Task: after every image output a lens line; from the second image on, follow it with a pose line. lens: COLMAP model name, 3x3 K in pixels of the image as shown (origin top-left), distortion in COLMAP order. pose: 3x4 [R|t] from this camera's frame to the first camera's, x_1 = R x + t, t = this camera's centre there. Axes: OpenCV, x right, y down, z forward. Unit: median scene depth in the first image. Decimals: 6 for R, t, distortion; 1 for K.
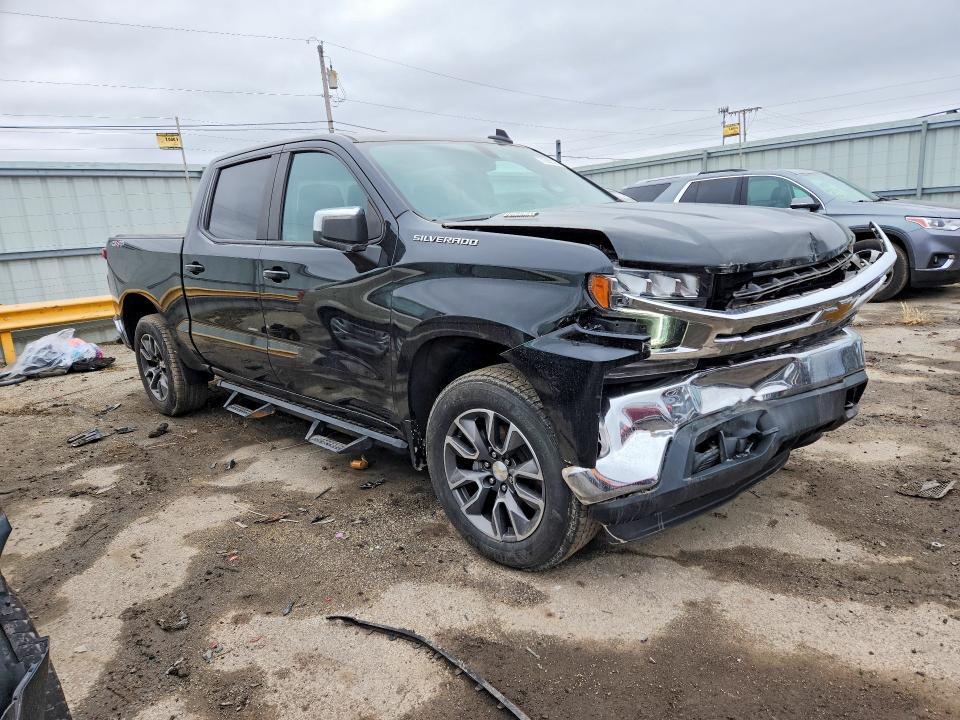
lens RADIAL K [[706.4, 0, 483.5], [0, 706.4, 359.2], [0, 0, 1]] dist [0.024523, -0.012348]
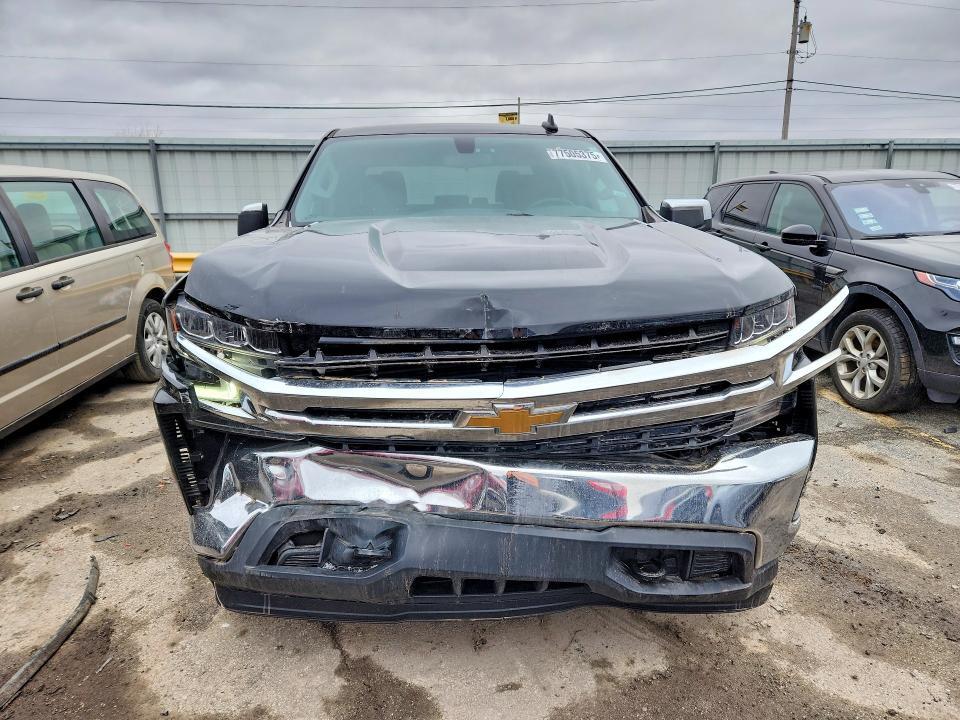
lens RADIAL K [[706.4, 0, 481.6], [0, 706.4, 355.3], [0, 0, 1]] dist [0.024523, -0.012348]
pose [[0.729987, 0.200837, -0.653287, 0.888303], [-0.169170, 0.979202, 0.112001, -0.192632], [0.662194, 0.028757, 0.748781, 0.495403]]
